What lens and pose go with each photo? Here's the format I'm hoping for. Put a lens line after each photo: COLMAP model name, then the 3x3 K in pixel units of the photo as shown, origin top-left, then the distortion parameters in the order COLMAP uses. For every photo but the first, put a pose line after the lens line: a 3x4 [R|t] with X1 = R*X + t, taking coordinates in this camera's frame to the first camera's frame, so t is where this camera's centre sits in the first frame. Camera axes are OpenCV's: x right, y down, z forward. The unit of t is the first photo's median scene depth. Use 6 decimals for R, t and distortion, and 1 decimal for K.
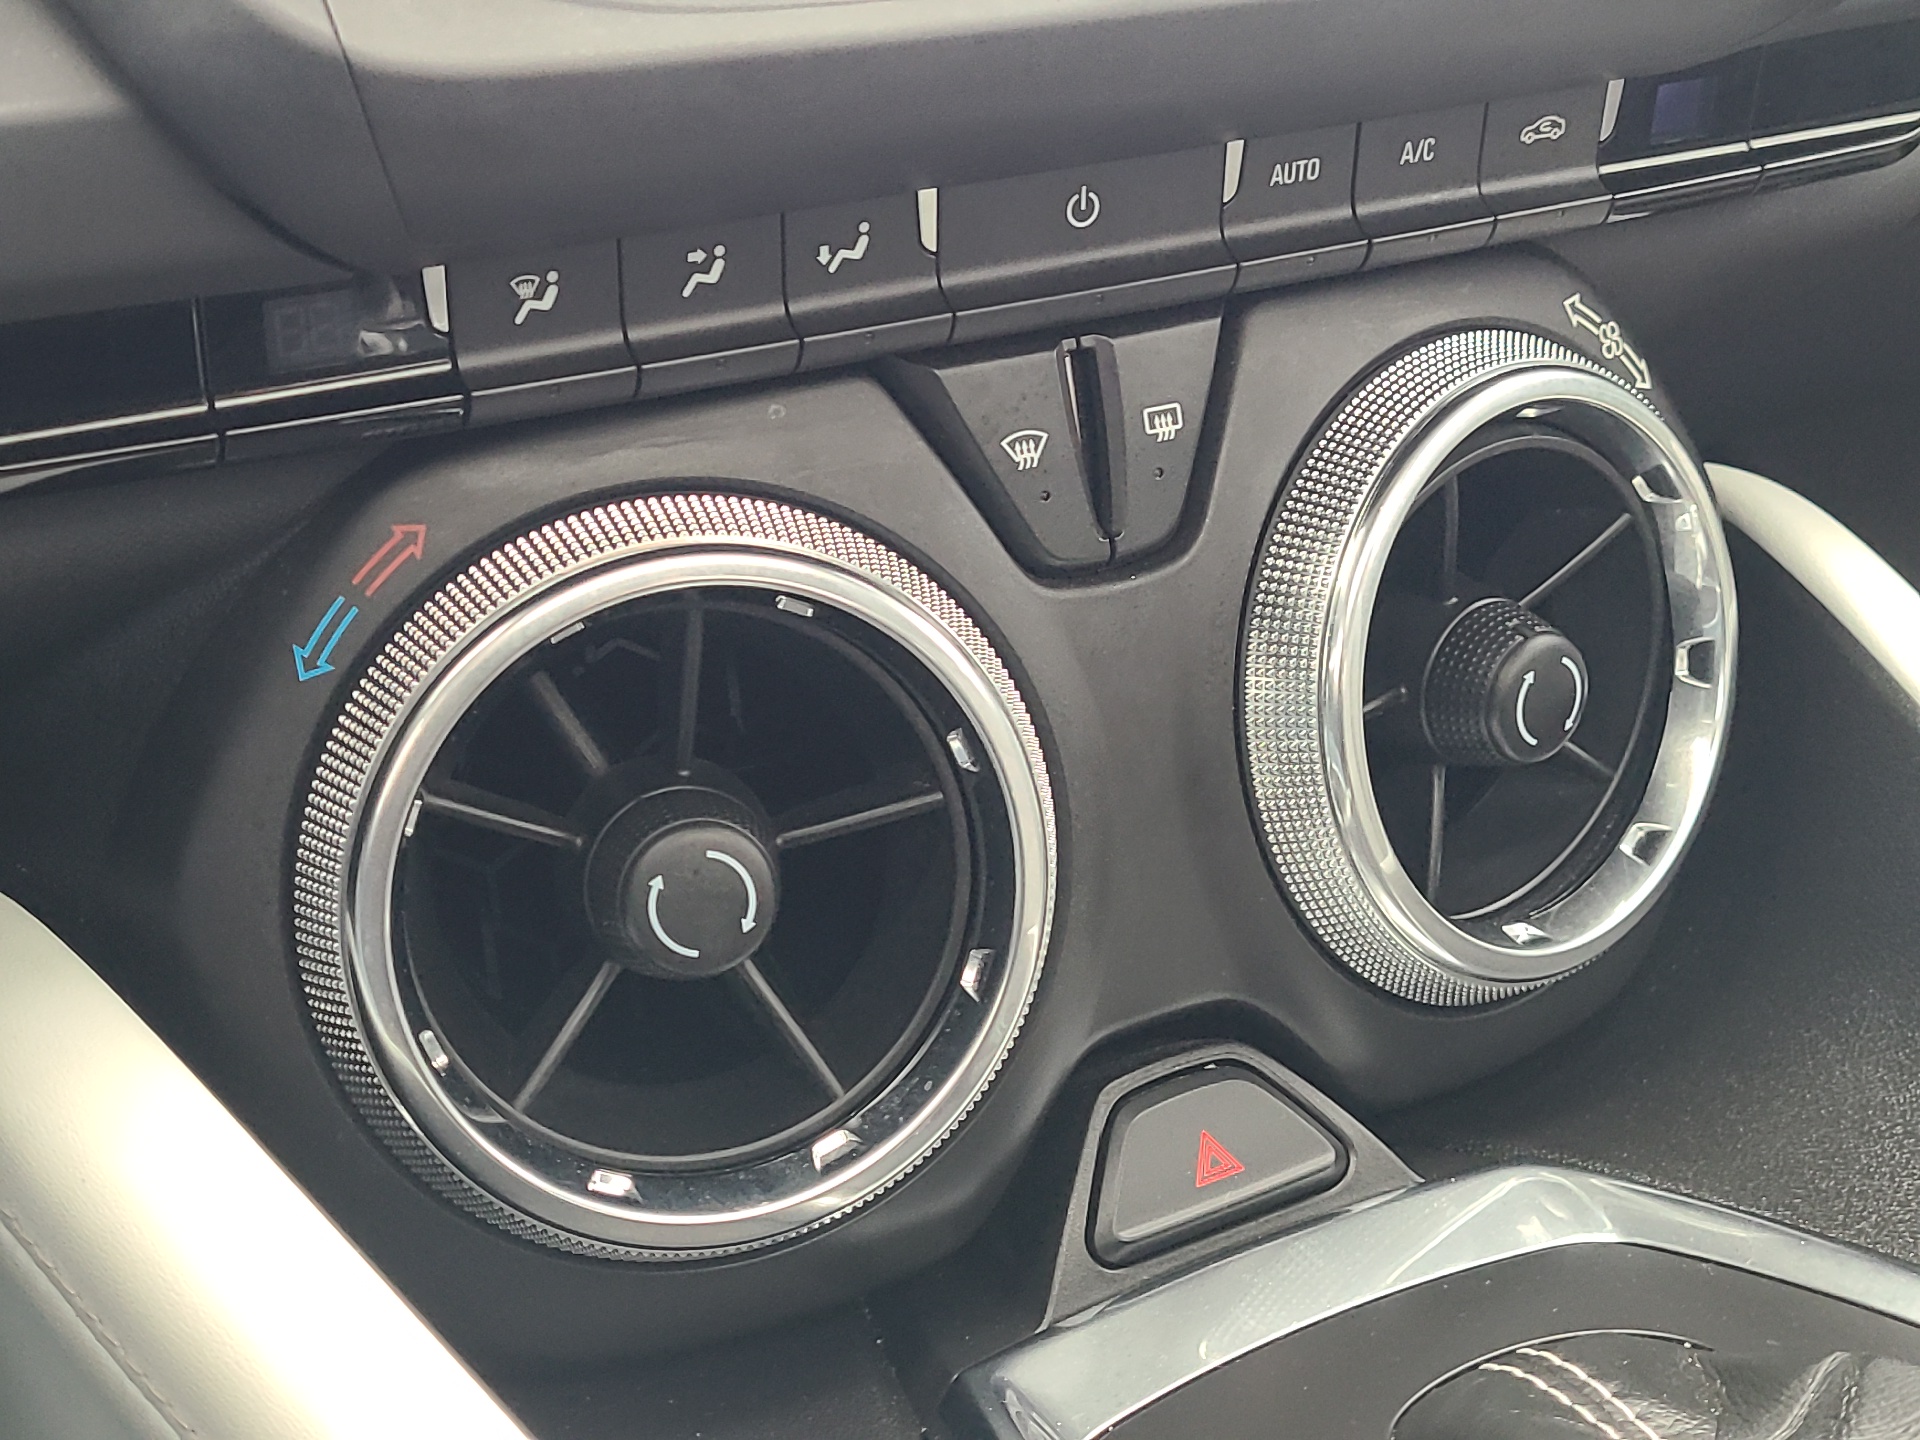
lens RADIAL K [[1455.3, 0, 929.1], [0, 1455.3, 721.8], [0, 0, 1]] dist [0.055390, -0.061416]
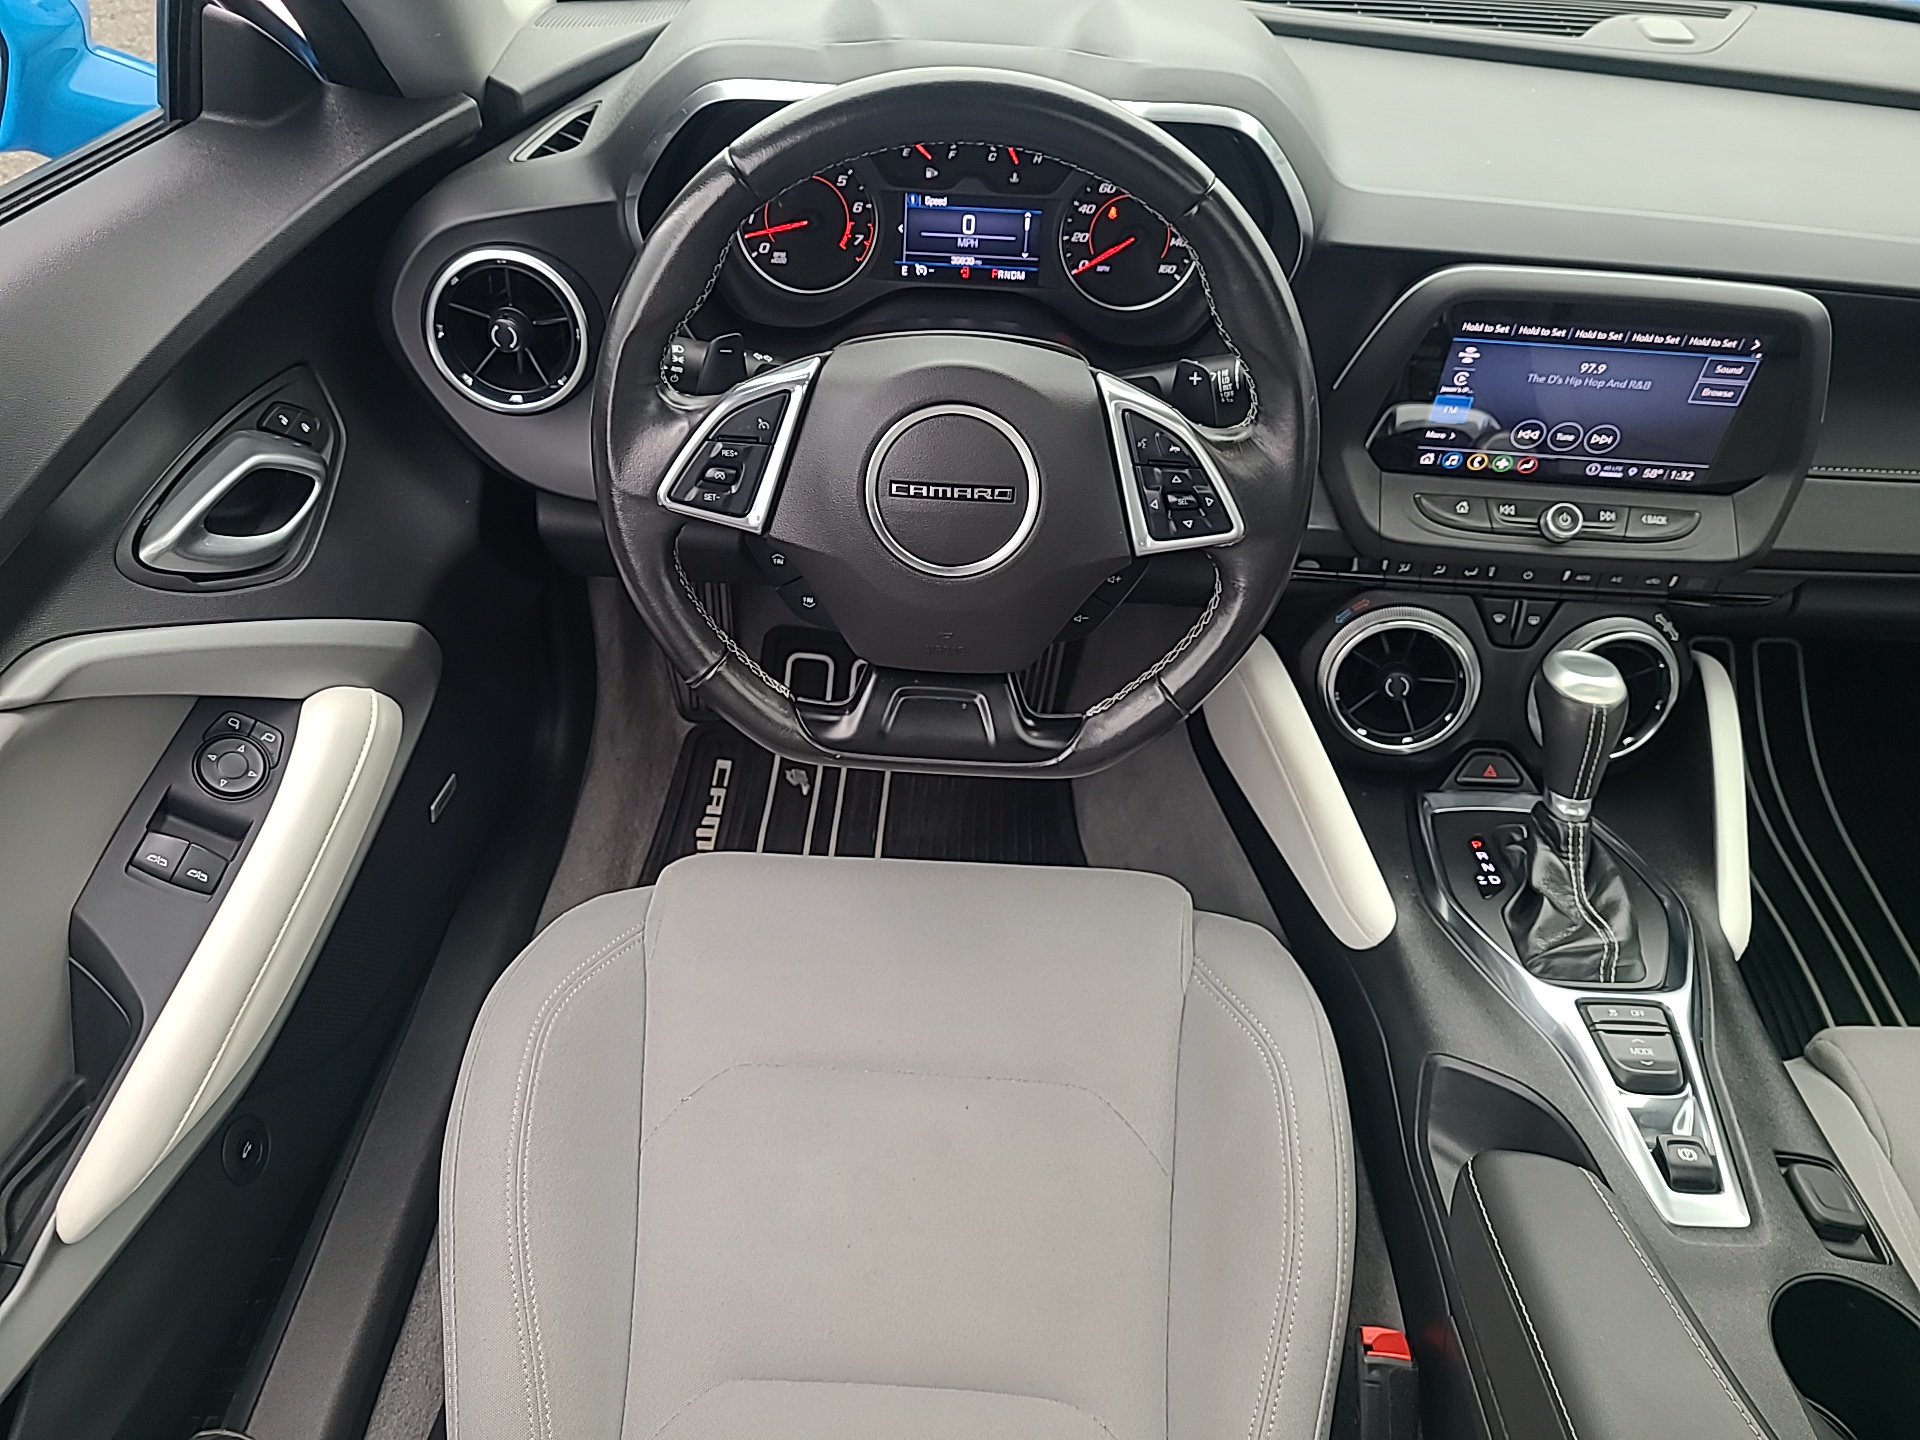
lens RADIAL K [[1455.3, 0, 929.1], [0, 1455.3, 721.8], [0, 0, 1]] dist [0.055390, -0.061416]
pose [[0.883474, 0.331251, -0.331279, 0.116000], [-0.229262, 0.922380, 0.310892, -0.909201], [0.408548, -0.198715, 0.890843, -3.944534]]
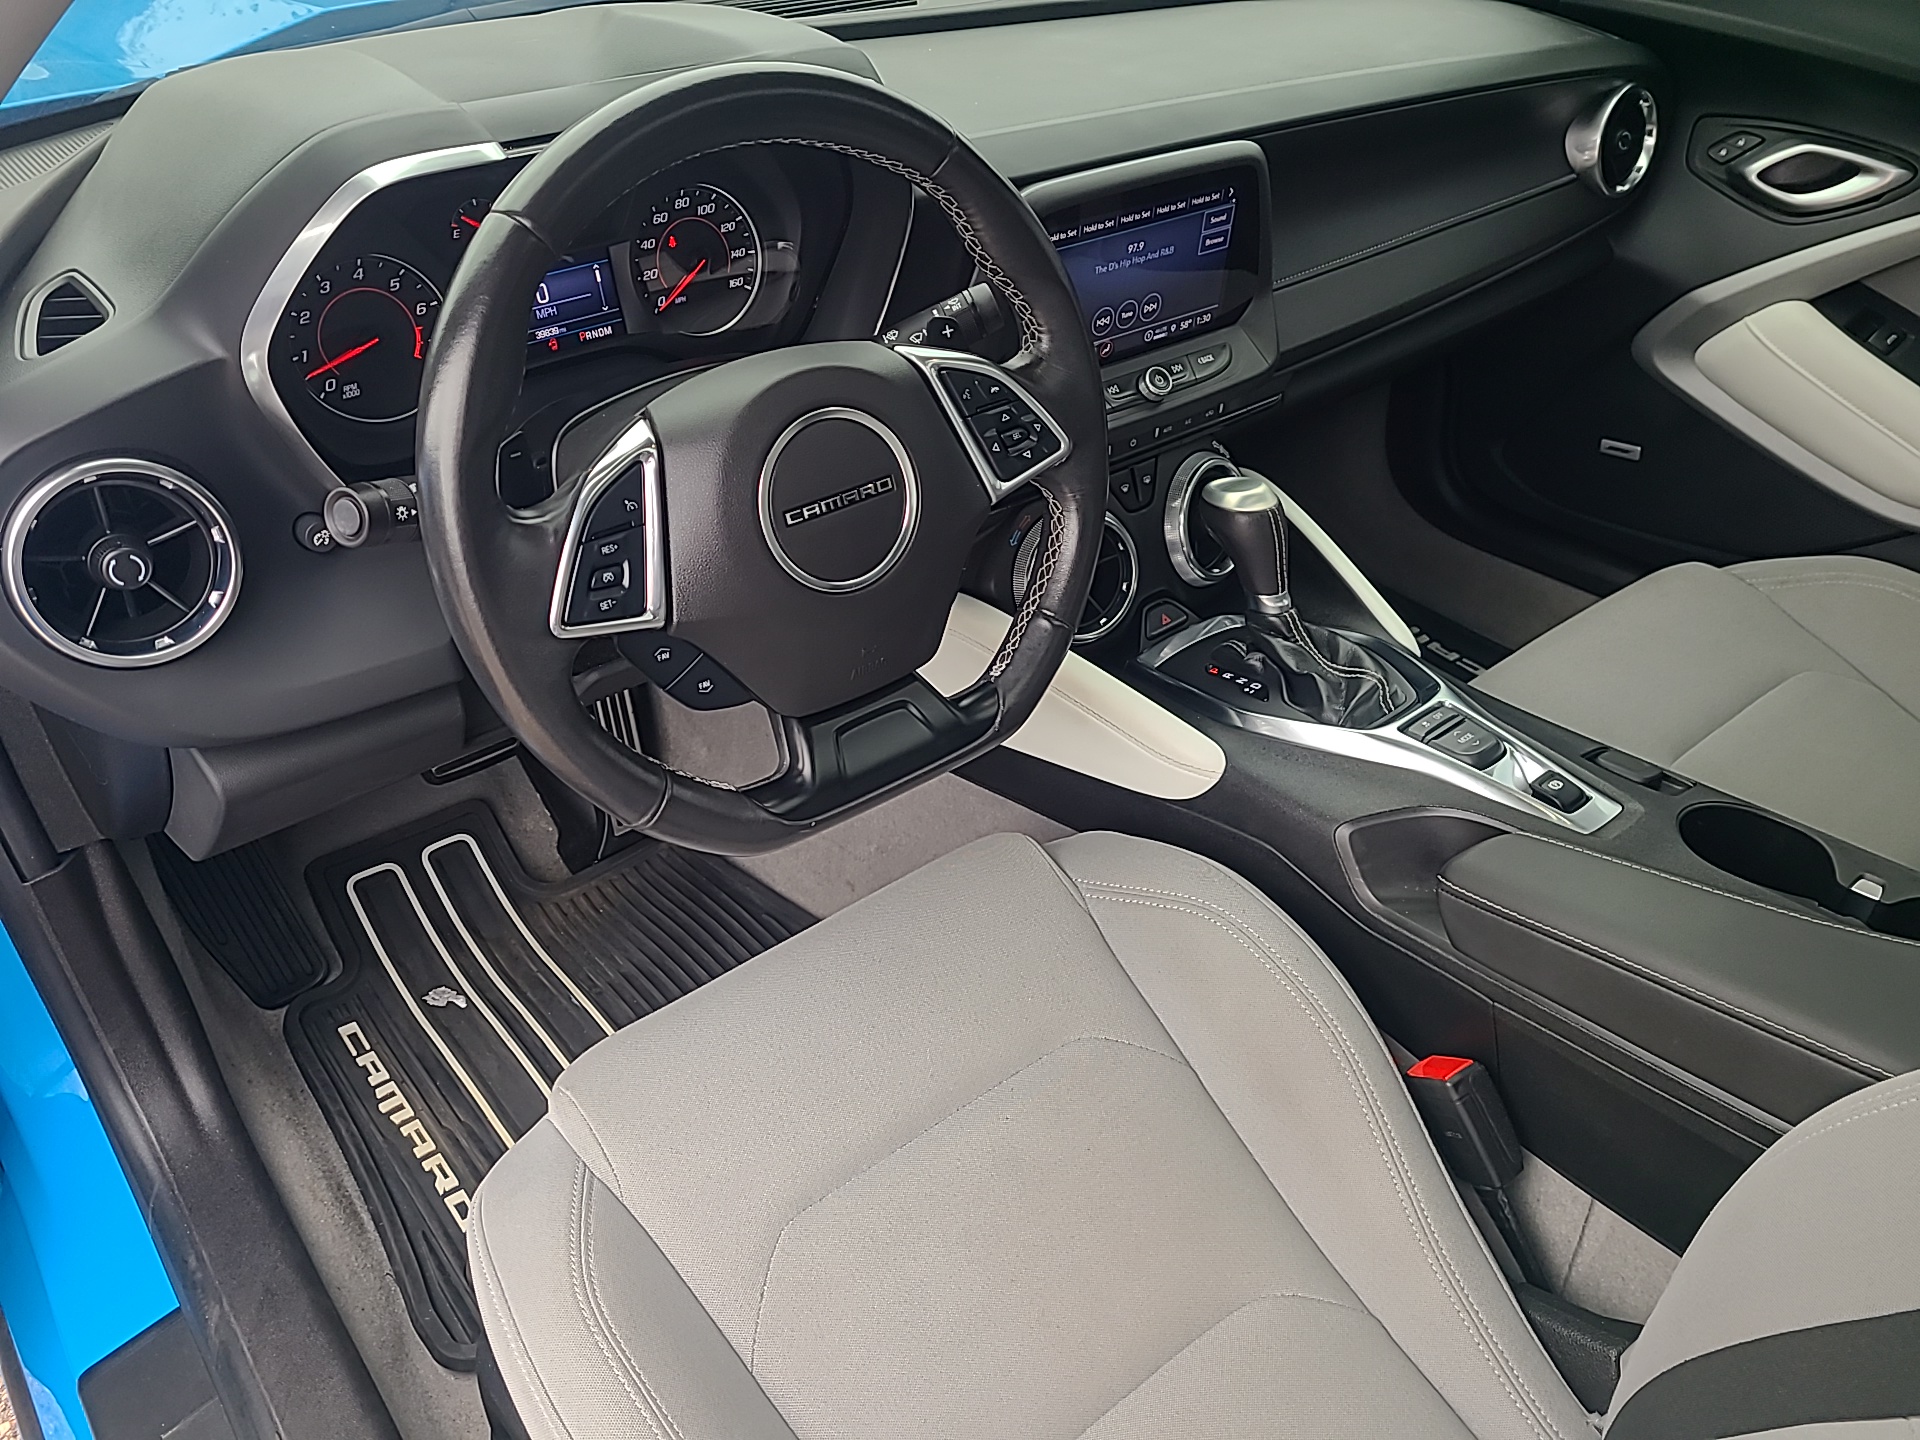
lens RADIAL K [[1455.3, 0, 929.1], [0, 1455.3, 721.8], [0, 0, 1]] dist [0.055390, -0.061416]
pose [[0.976716, -0.130005, 0.170659, -1.600944], [0.092631, 0.973062, 0.211116, -0.535506], [-0.193508, -0.190393, 0.962448, -4.020332]]
